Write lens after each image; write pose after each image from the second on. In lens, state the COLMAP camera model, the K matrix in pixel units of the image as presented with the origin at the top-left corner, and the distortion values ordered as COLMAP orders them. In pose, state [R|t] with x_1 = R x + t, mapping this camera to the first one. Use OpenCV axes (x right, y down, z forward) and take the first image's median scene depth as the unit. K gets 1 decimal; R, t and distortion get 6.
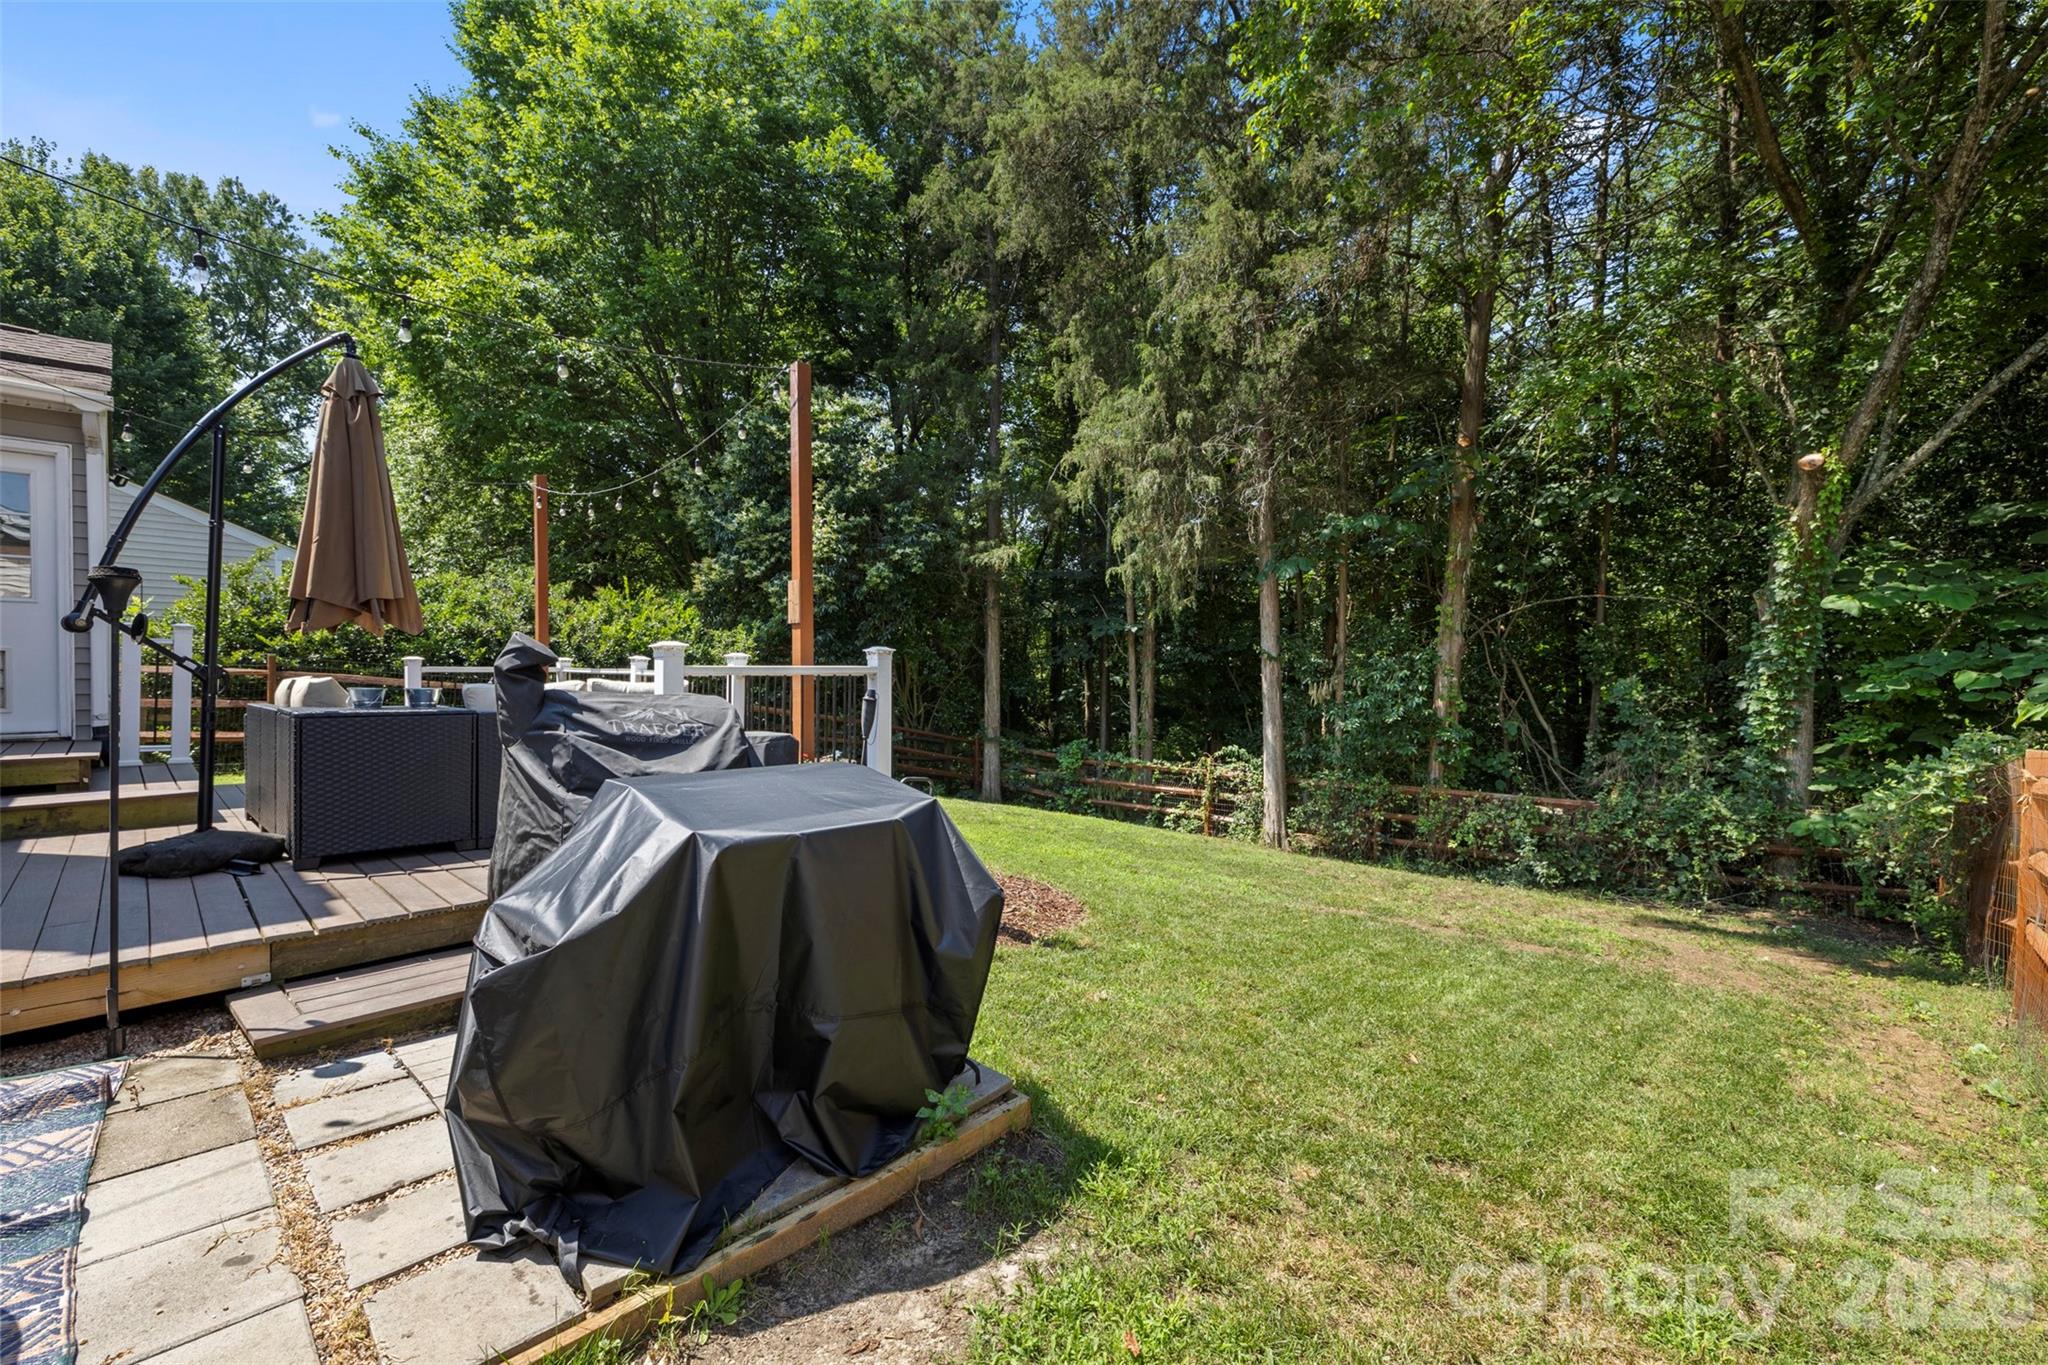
lens RADIAL K [[865.8, 0, 1021.5], [0, 865.8, 674.5], [0, 0, 1]] dist [0.004887, 0.000015]
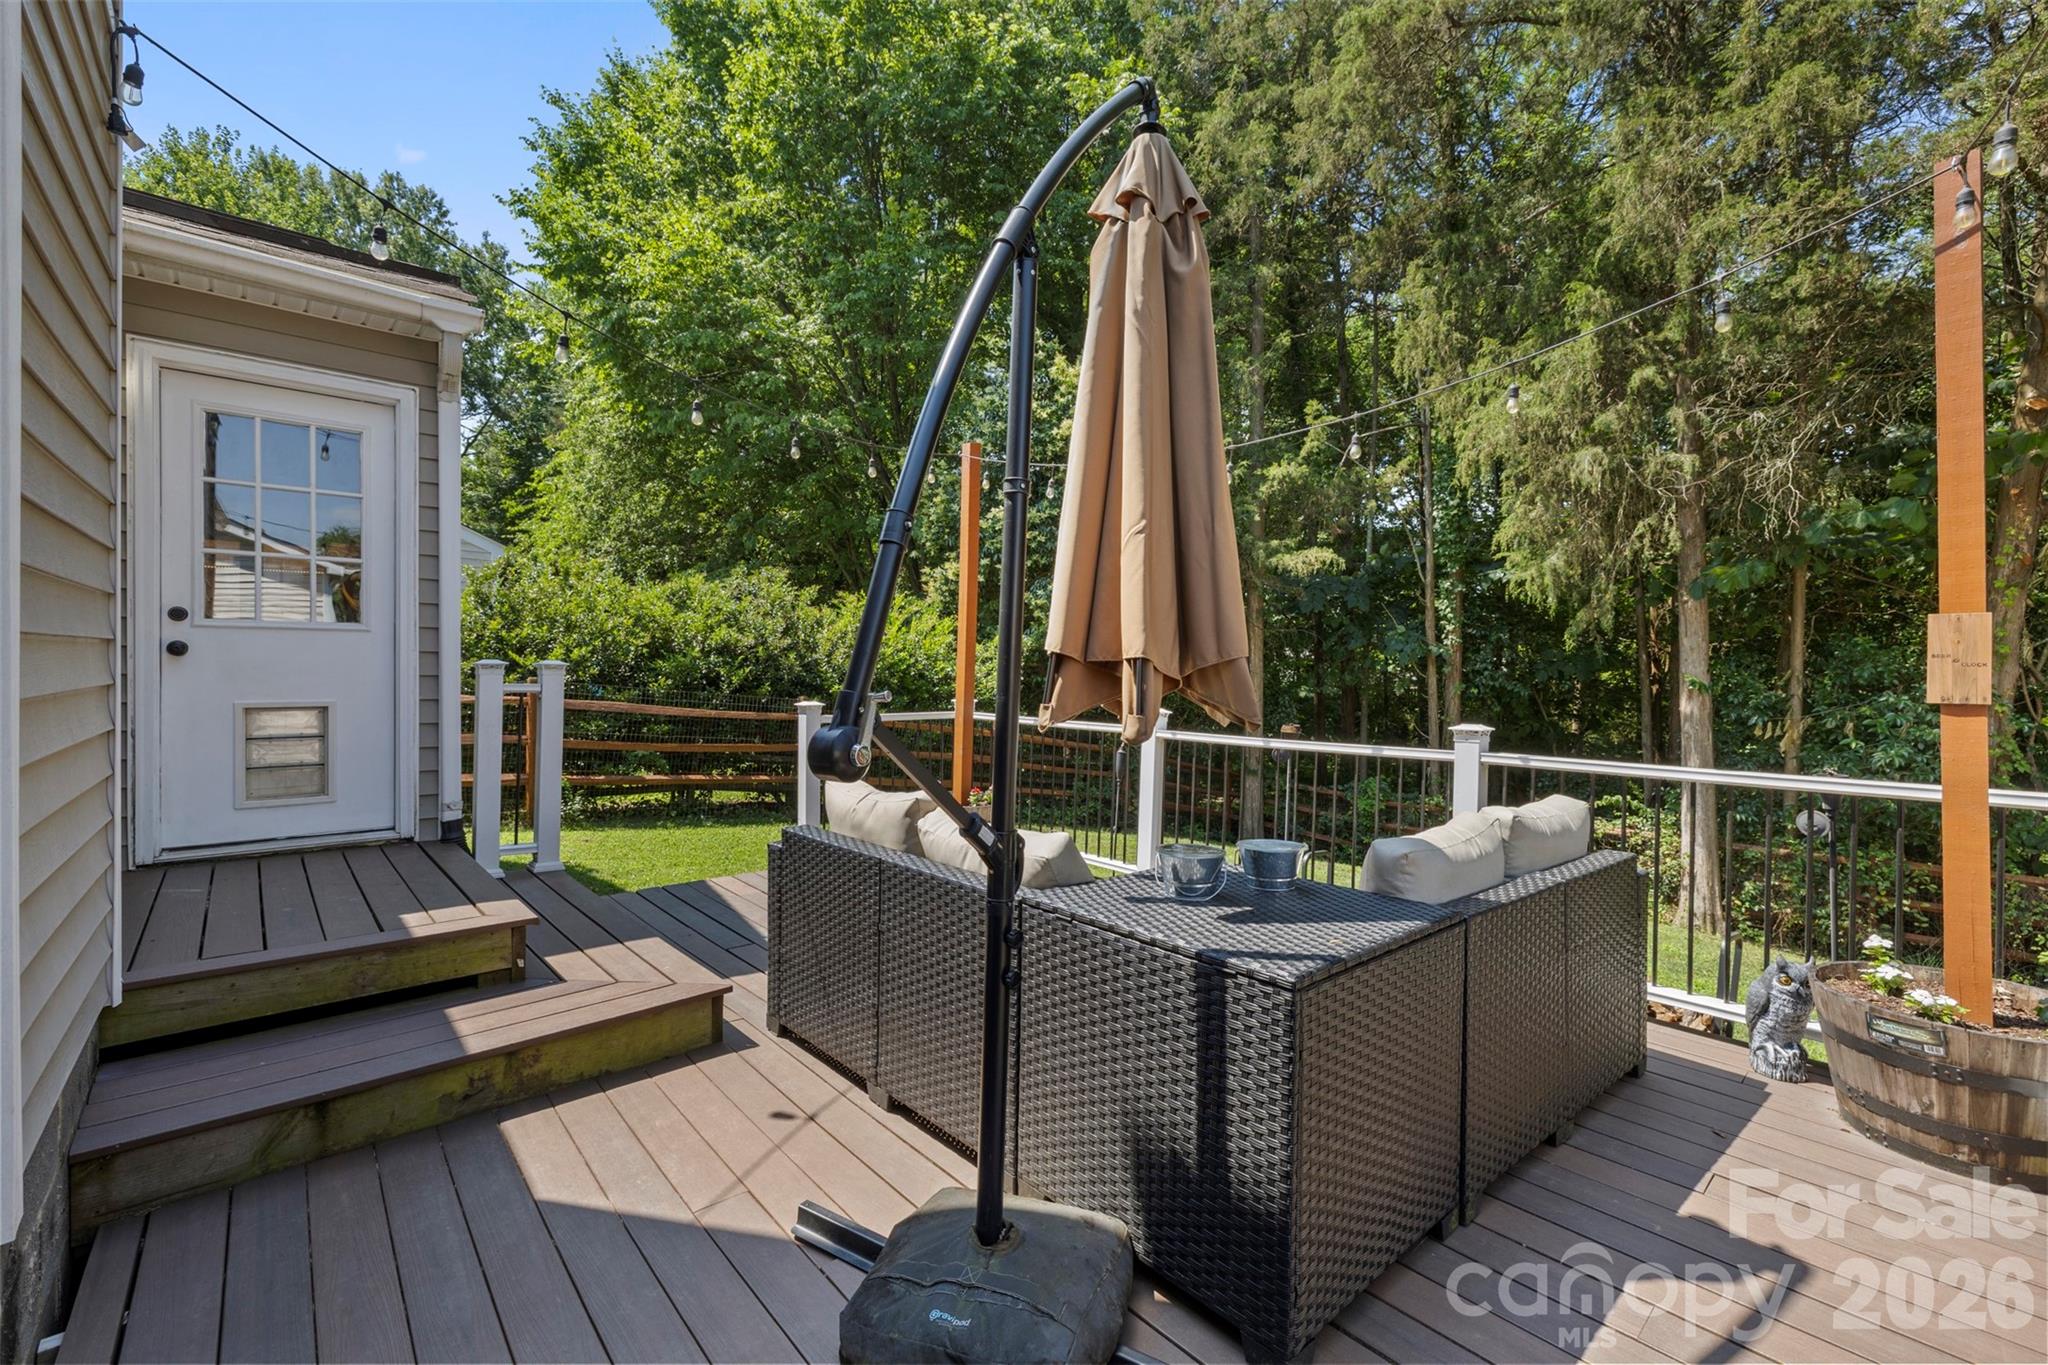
lens RADIAL K [[858.7, 0, 1014.2], [0, 858.7, 664.2], [0, 0, 1]] dist [0.002357, 0.000757]
pose [[0.997298, 0.012153, -0.072453, -0.206476], [-0.012957, 0.999859, -0.010637, -0.019163], [0.072314, 0.011547, 0.997315, 0.135216]]
